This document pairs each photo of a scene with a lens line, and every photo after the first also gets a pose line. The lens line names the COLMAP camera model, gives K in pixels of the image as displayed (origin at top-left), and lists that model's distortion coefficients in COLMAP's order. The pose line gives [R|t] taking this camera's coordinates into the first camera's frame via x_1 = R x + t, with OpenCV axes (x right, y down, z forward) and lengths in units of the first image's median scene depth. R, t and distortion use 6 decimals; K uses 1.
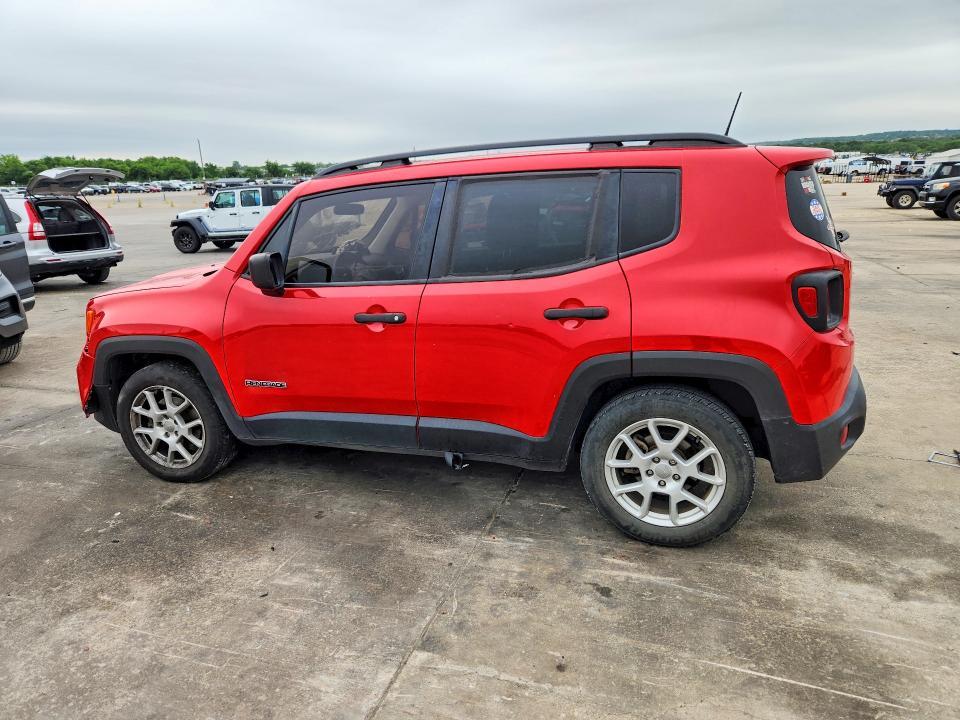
lens RADIAL K [[746.3, 0, 503.7], [0, 746.3, 353.5], [0, 0, 1]] dist [0.052291, -0.044645]
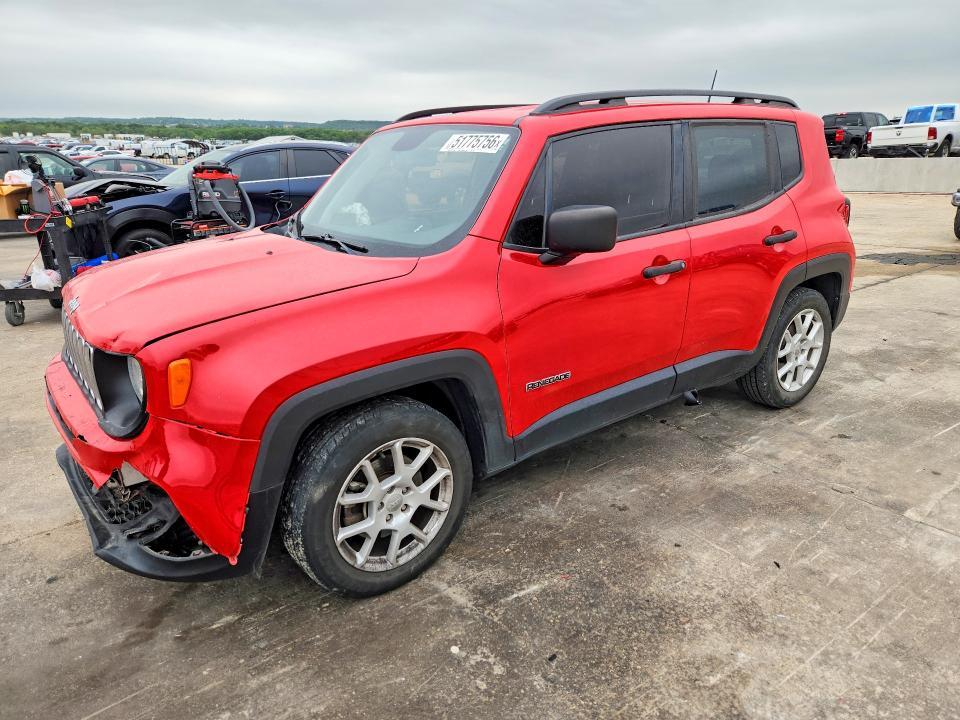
lens RADIAL K [[712.4, 0, 480.0], [0, 712.4, 360.0], [0, 0, 1]] dist [0.037615, -0.033786]
pose [[0.492846, -0.219392, 0.842003, -1.147142], [0.193271, 0.971119, 0.139908, -0.115077], [-0.848380, 0.093782, 0.521014, 0.799071]]
